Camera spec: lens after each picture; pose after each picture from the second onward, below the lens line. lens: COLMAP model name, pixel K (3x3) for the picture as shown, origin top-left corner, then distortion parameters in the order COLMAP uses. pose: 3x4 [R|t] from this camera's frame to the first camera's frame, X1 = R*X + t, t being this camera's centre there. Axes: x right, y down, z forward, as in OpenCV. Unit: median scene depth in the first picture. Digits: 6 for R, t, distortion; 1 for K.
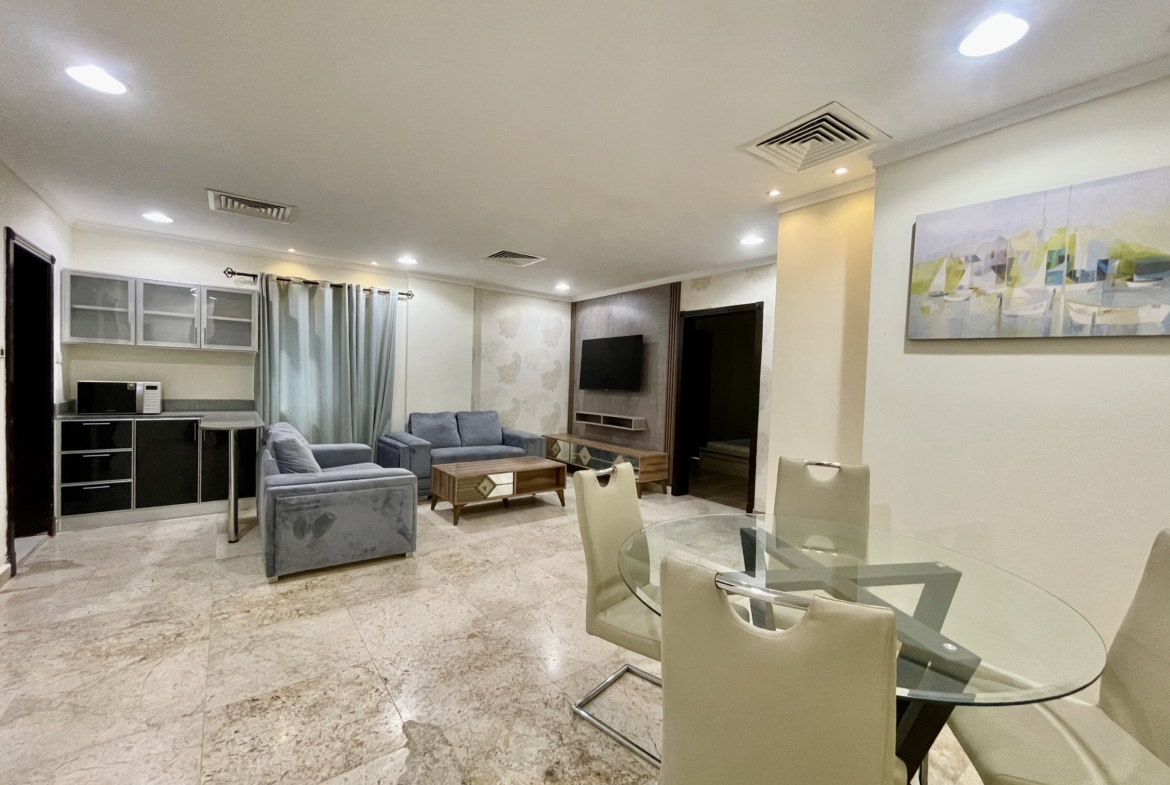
lens RADIAL K [[476.5, 0, 585.9], [0, 476.5, 392.4], [0, 0, 1]] dist [0.000418, -0.002760]
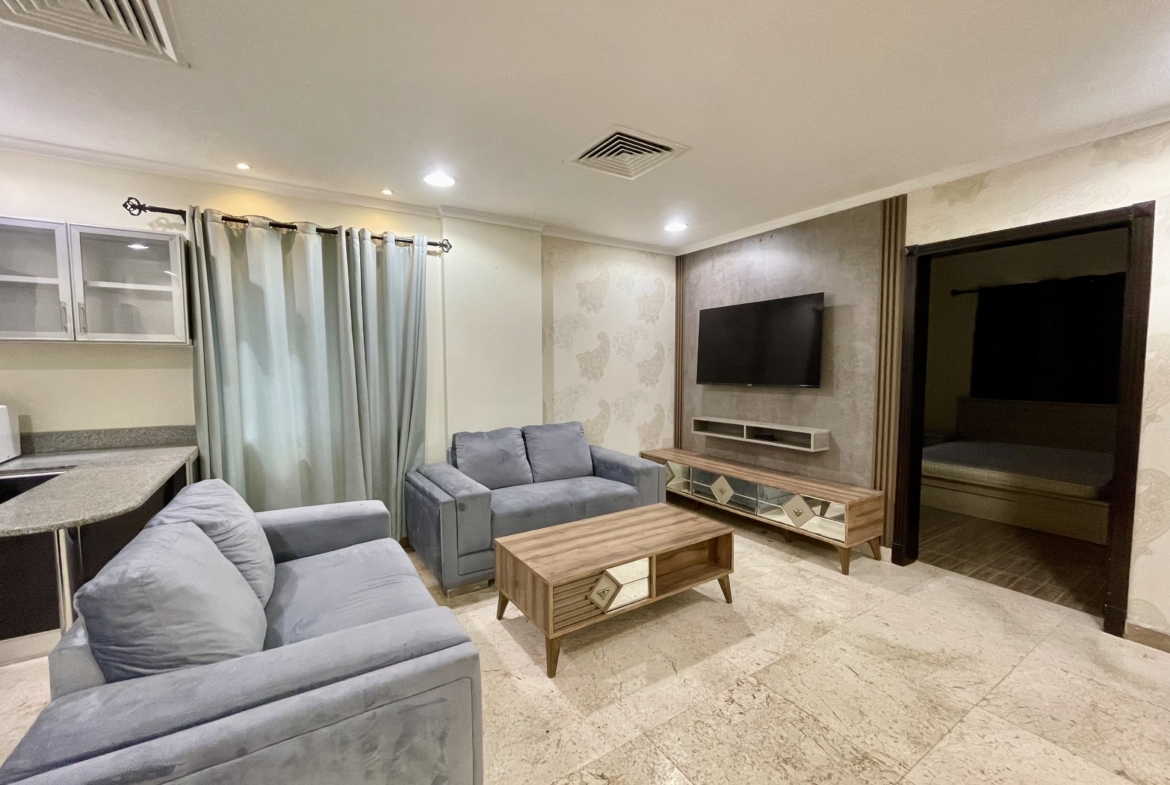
lens RADIAL K [[476.5, 0, 584.5], [0, 476.5, 390.9], [0, 0, 1]] dist [0.000418, -0.002760]
pose [[0.996301, -0.029635, -0.080656, -0.150374], [0.031965, 0.999104, 0.027744, -0.025788], [0.079761, -0.030219, 0.996356, 0.406573]]
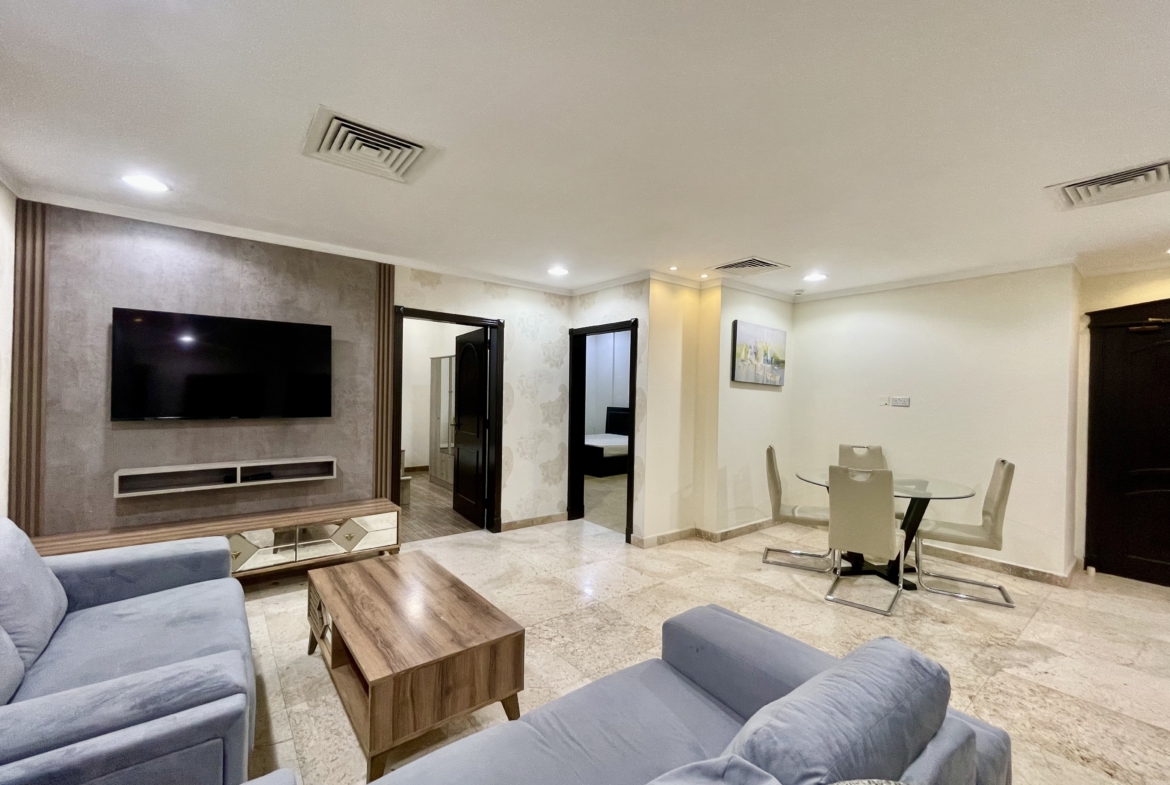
lens RADIAL K [[476.5, 0, 574.5], [0, 476.5, 392.7], [0, 0, 1]] dist [0.000418, -0.002760]
pose [[-0.018421, -0.027711, 0.999446, -0.577161], [0.005847, 0.999596, 0.027822, -0.052876], [-0.999813, 0.006356, -0.018251, 0.752092]]
